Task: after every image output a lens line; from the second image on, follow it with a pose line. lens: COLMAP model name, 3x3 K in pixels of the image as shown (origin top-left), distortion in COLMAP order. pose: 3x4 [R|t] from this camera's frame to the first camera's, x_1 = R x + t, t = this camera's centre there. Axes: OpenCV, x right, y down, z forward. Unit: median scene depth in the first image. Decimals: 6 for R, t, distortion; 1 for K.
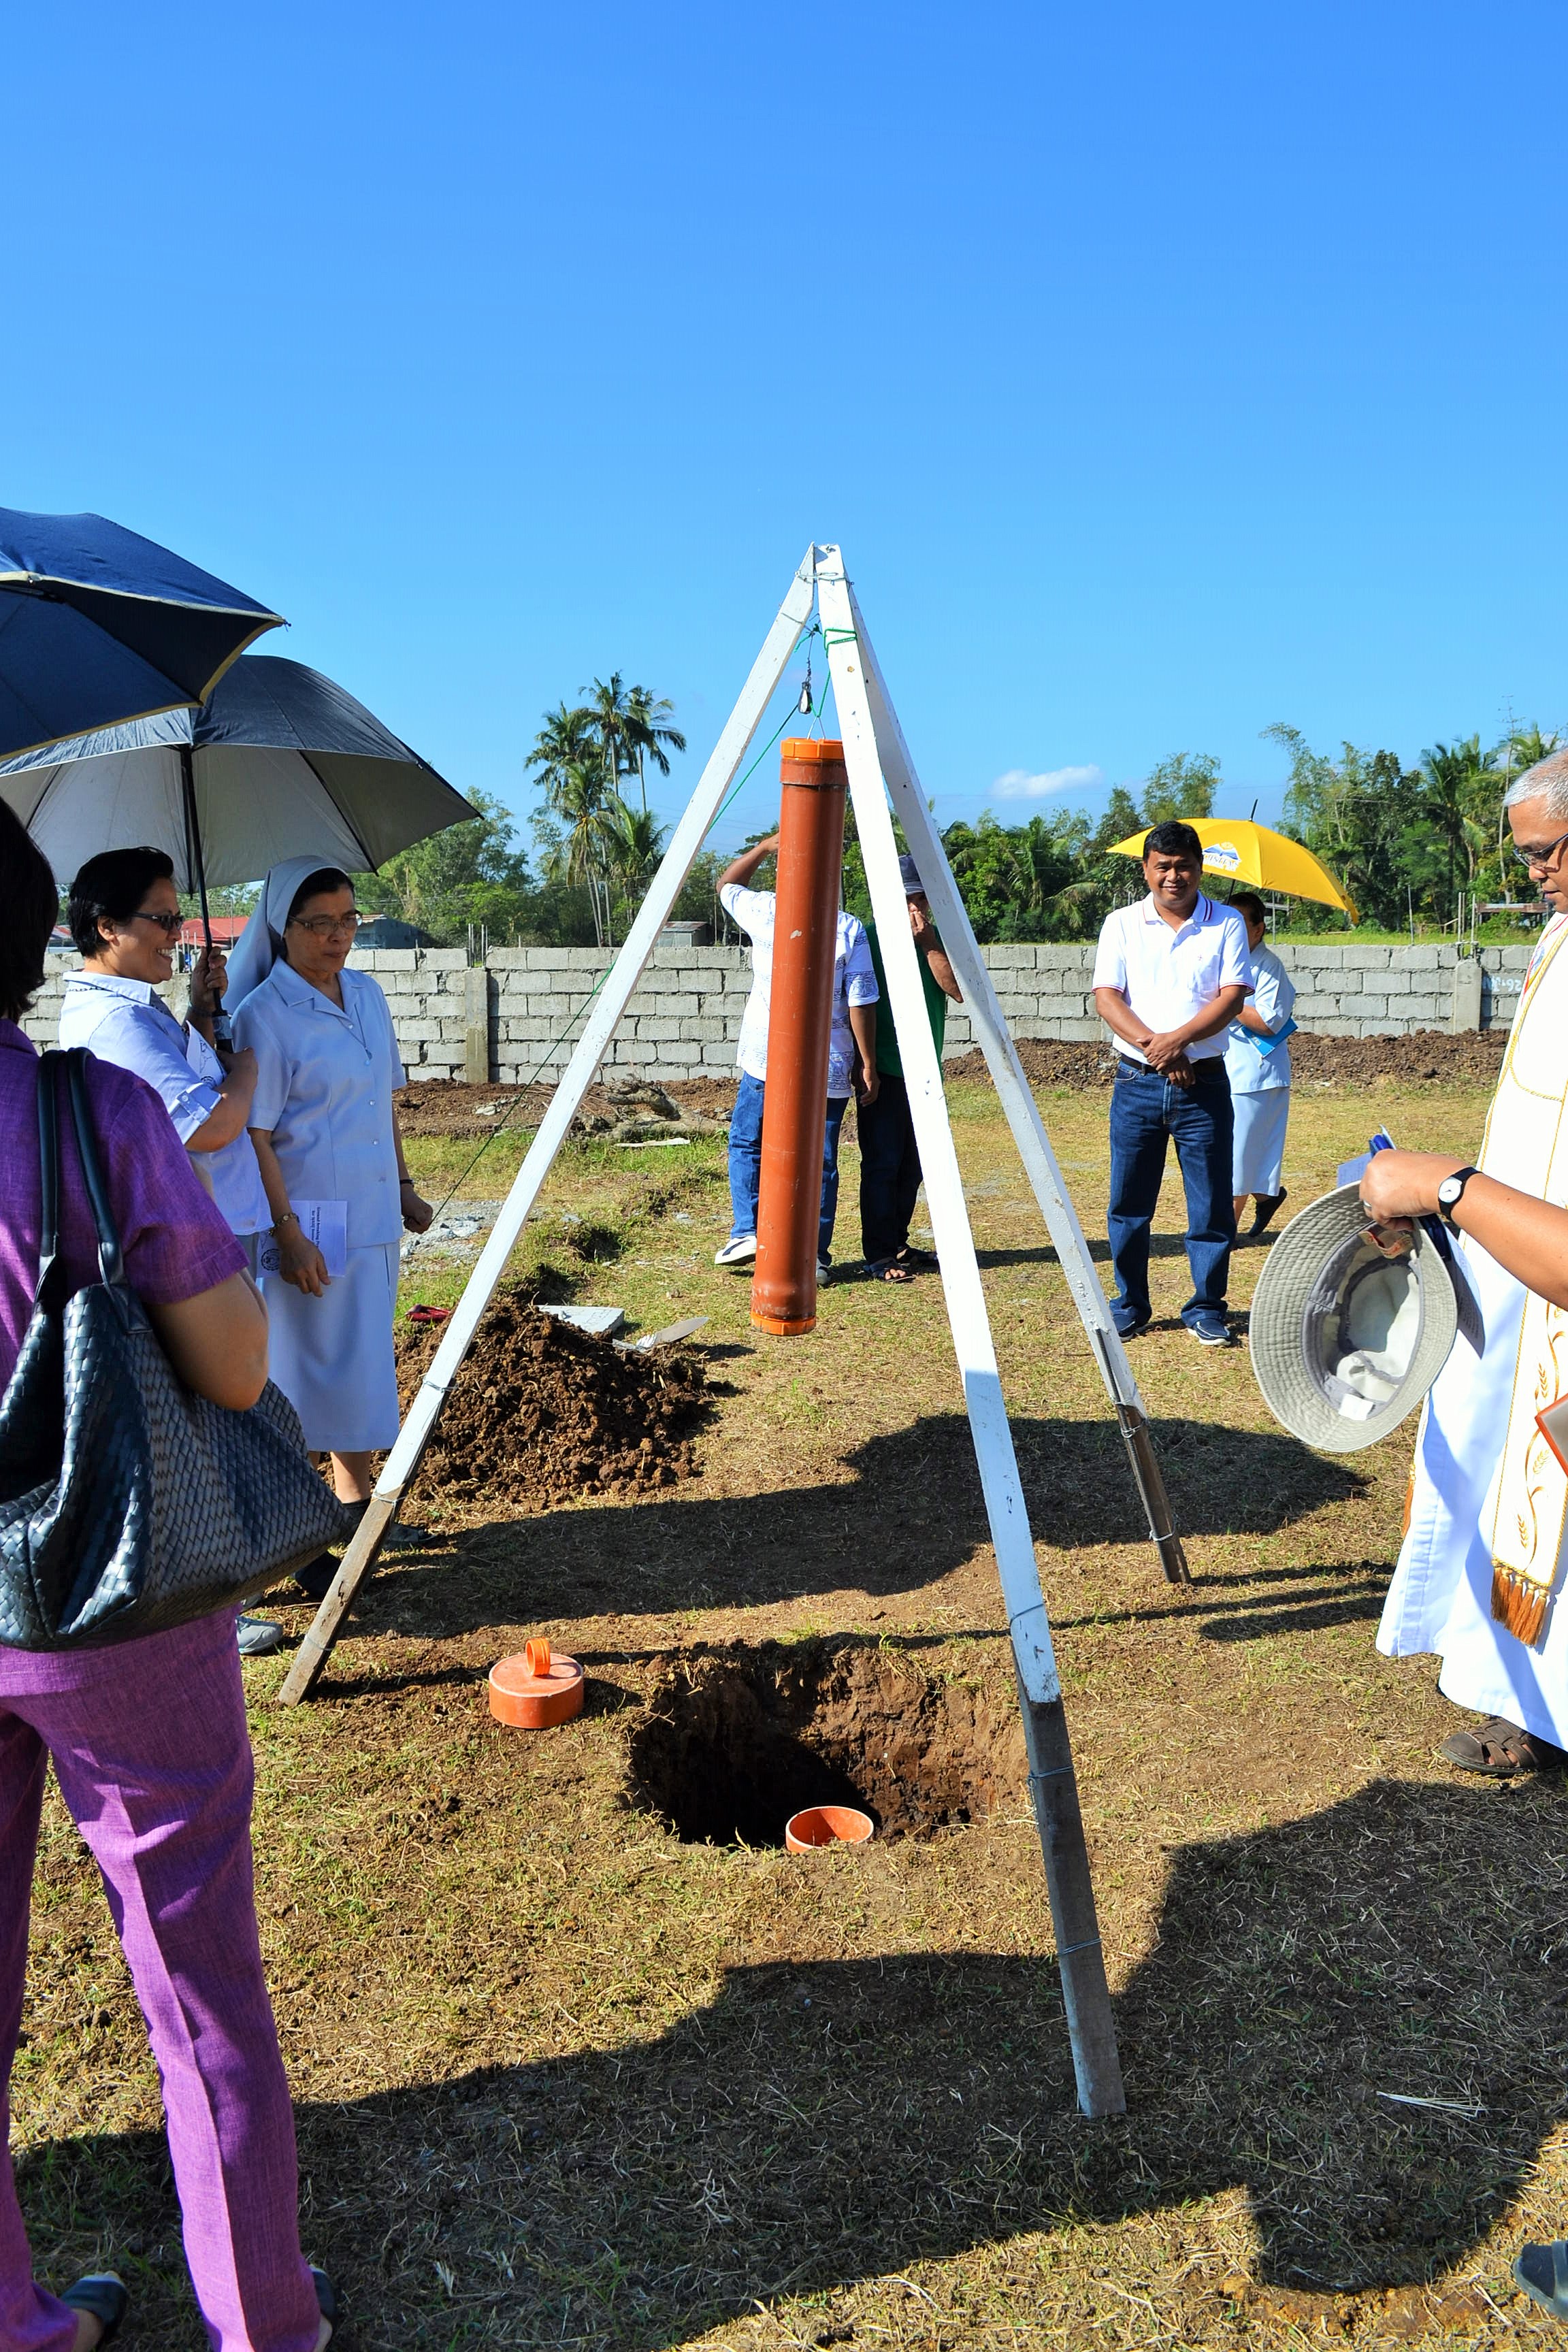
lens RADIAL K [[1897.3, 0, 774.3], [0, 1897.3, 1181.2], [0, 0, 1]] dist [-0.085152, 0.014811]
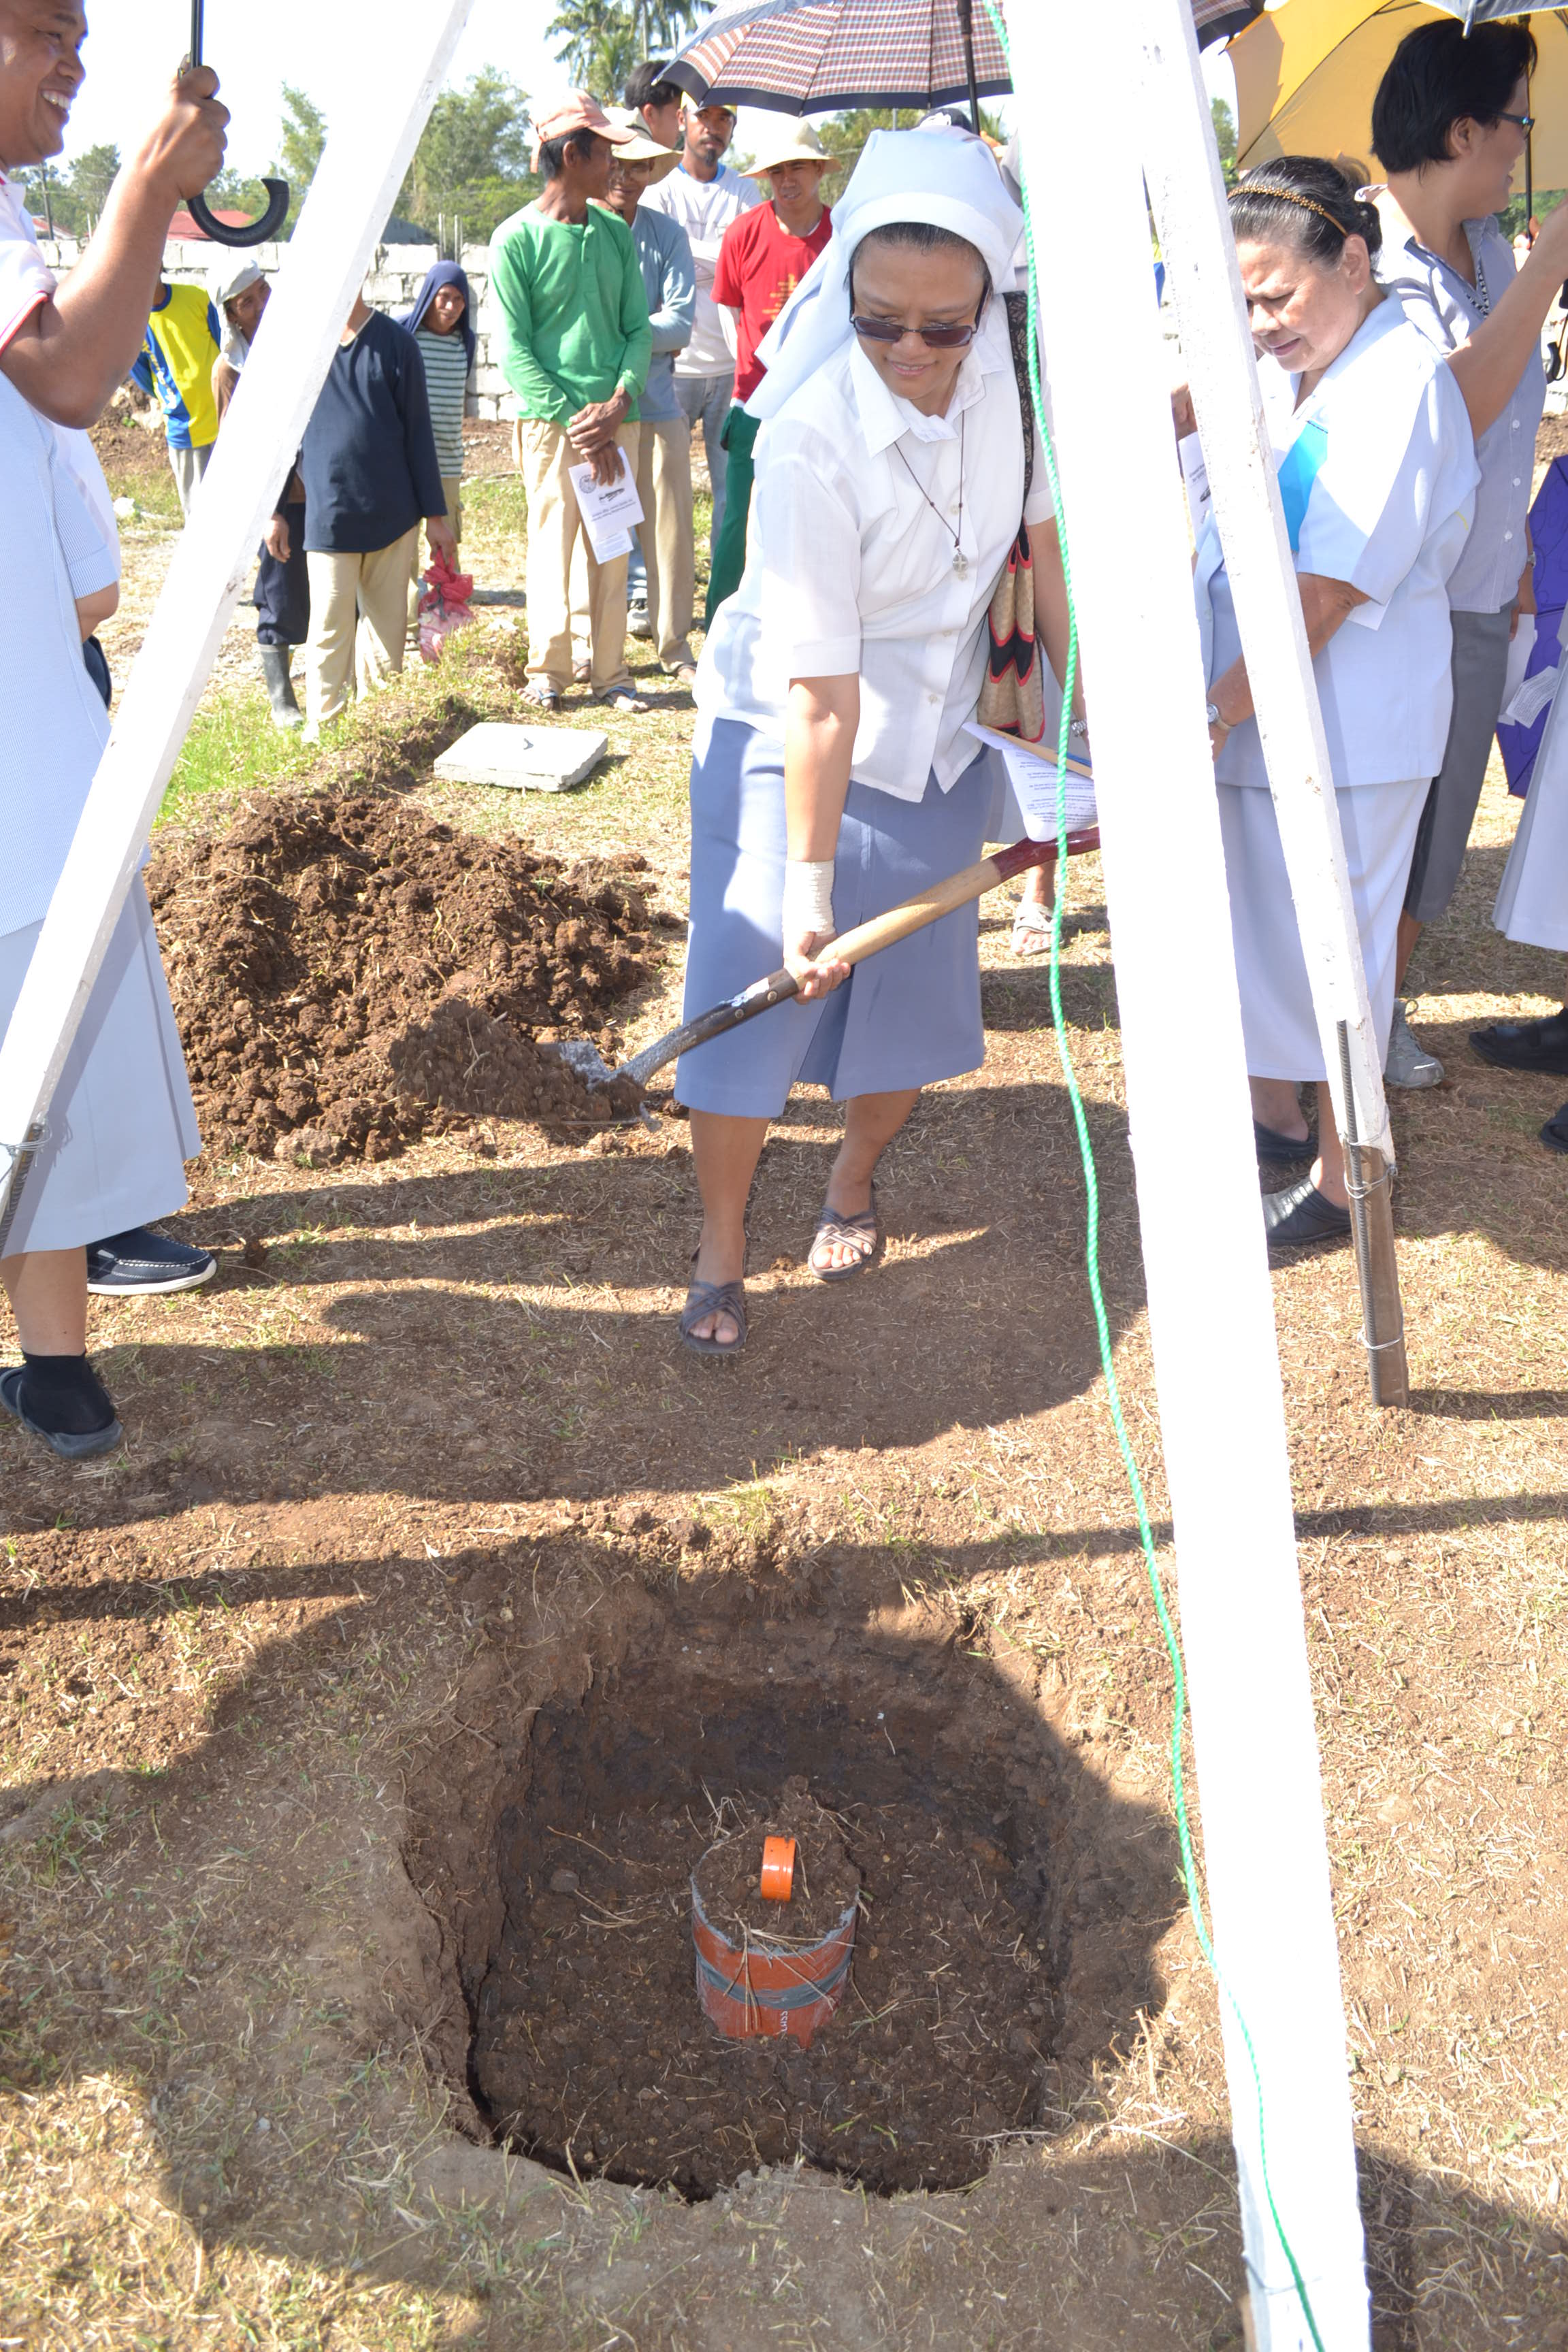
lens RADIAL K [[1893.6, 0, 778.4], [0, 1893.6, 1180.9], [0, 0, 1]] dist [-0.086430, 0.016992]
pose [[0.999004, 0.044626, 0.000496, 0.015334], [-0.042315, 0.943626, 0.328299, -0.033826], [0.014183, -0.327993, 0.944574, 0.391531]]
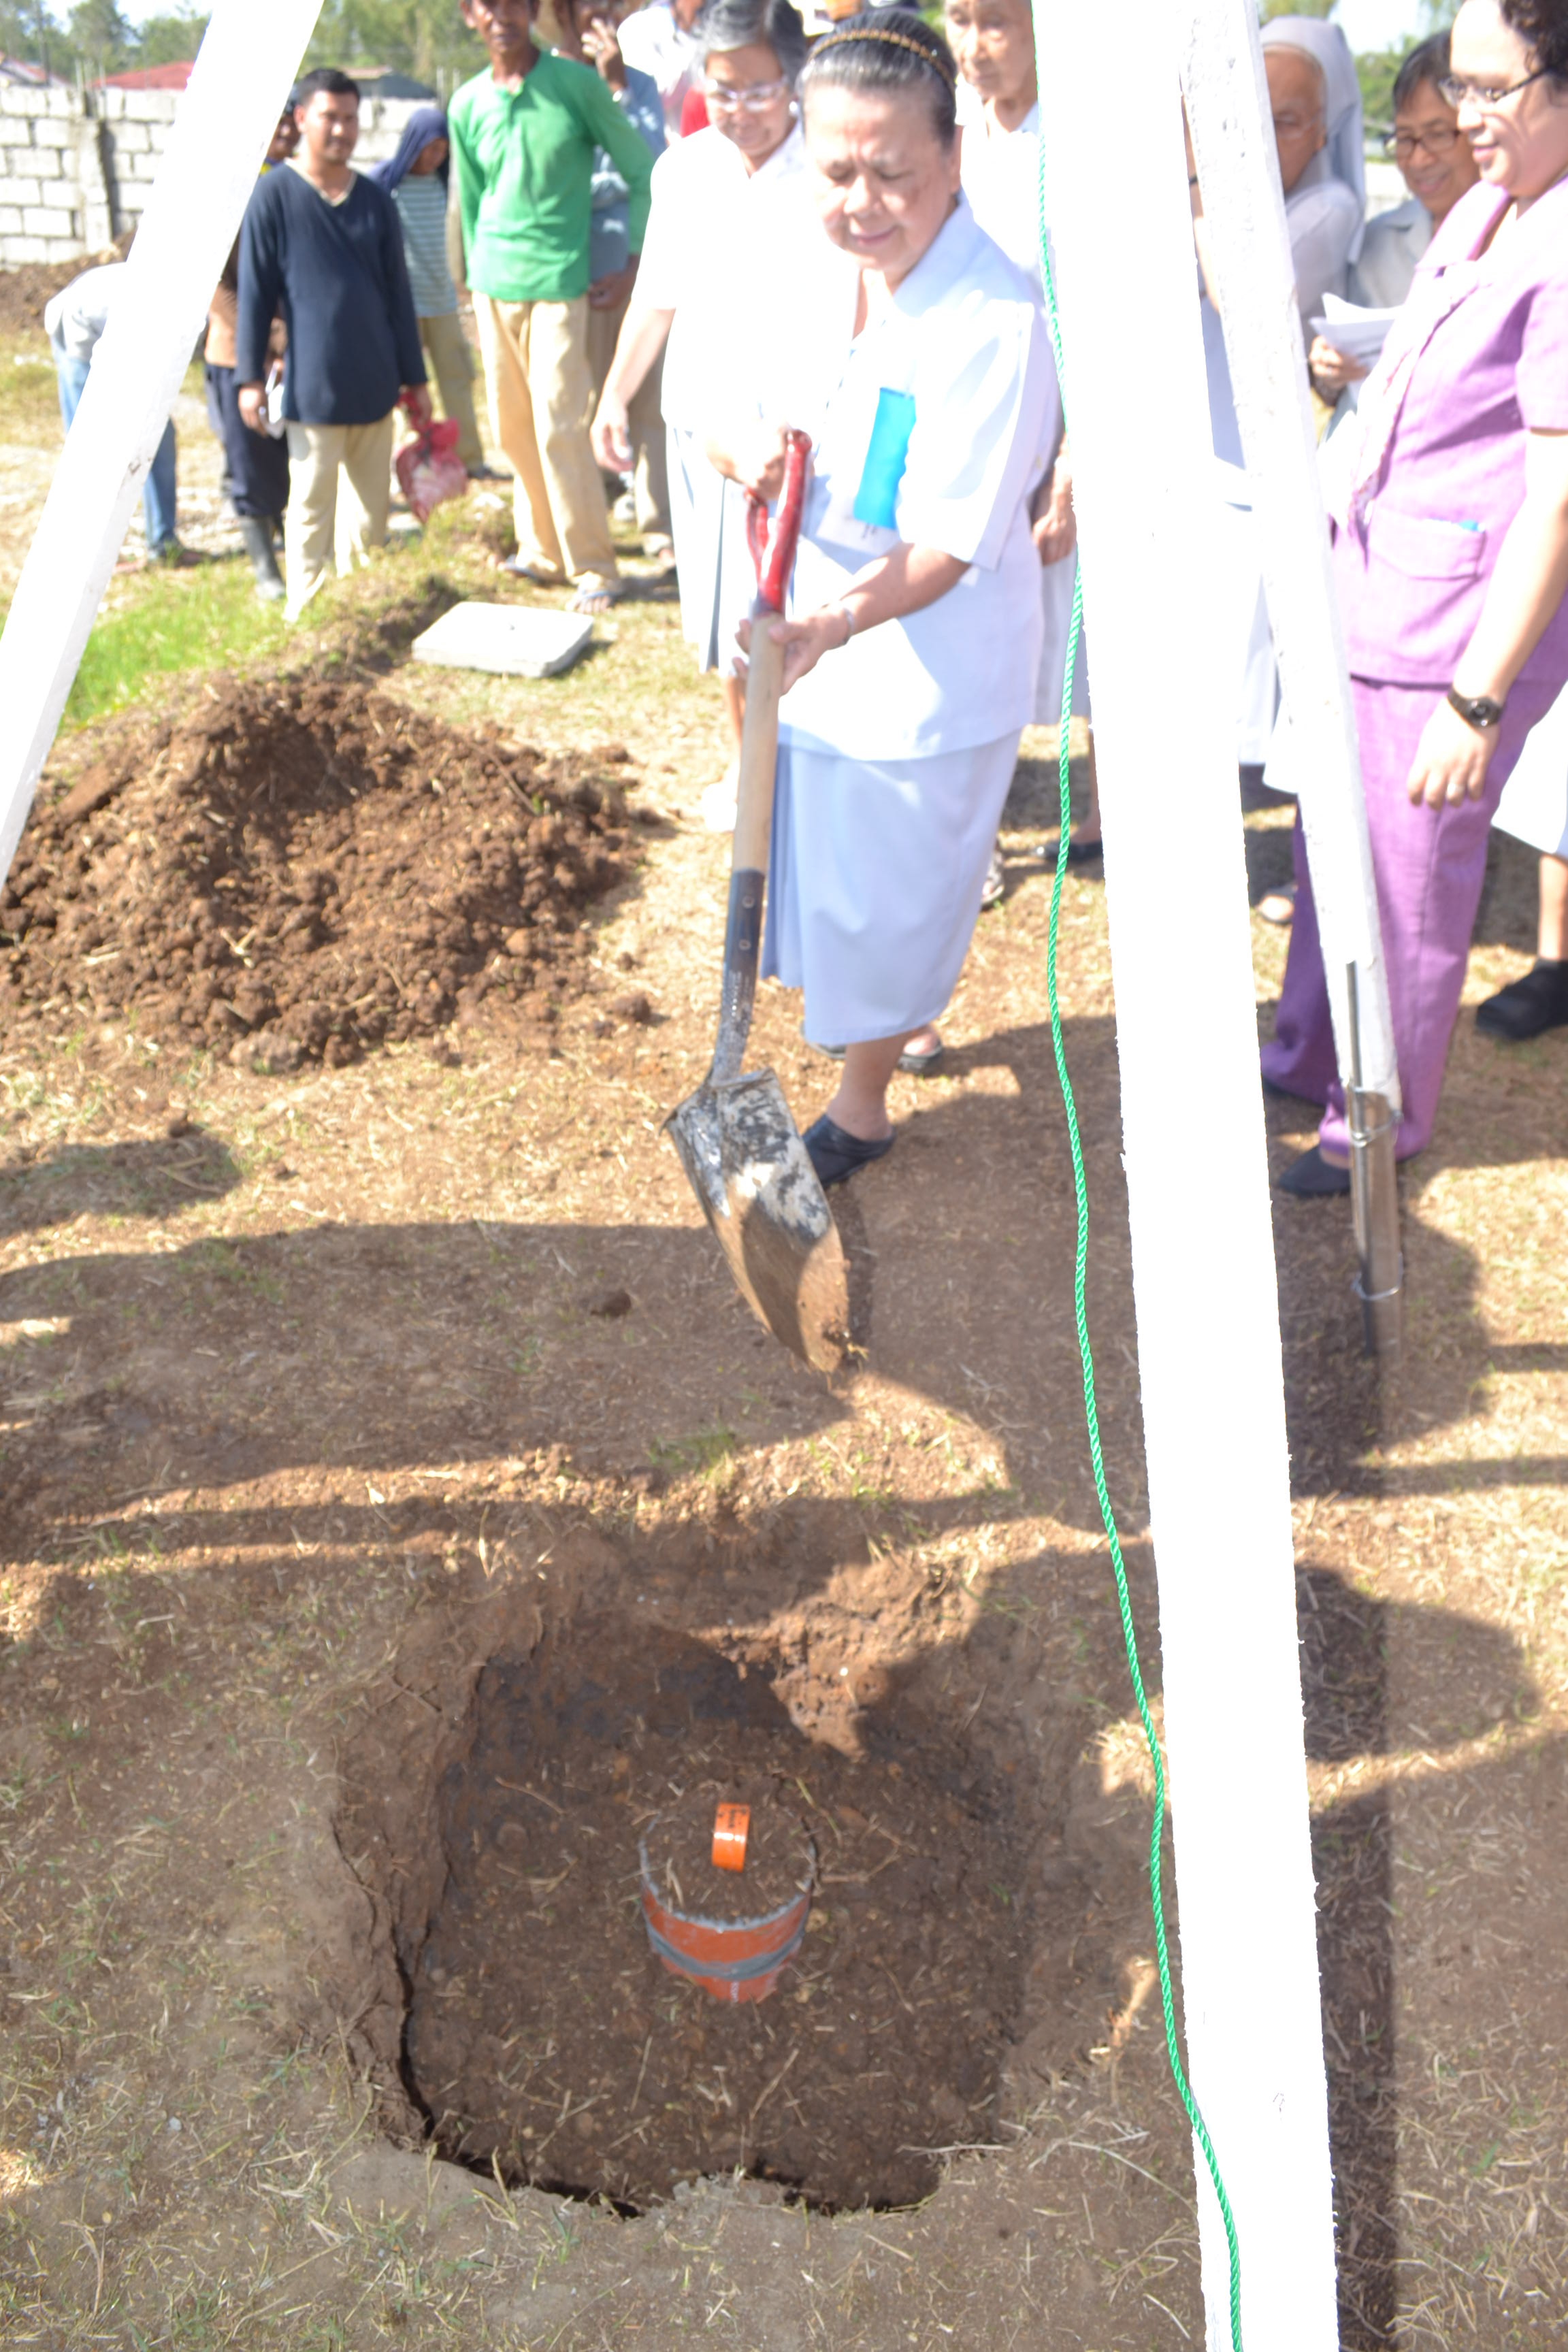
lens RADIAL K [[1880.5, 0, 779.8], [0, 1880.5, 1169.1], [0, 0, 1]] dist [-0.088656, 0.019105]
pose [[0.997828, 0.065195, 0.009462, 0.019584], [-0.063875, 0.922297, 0.381167, -0.035728], [0.016123, -0.380944, 0.924458, 0.422099]]
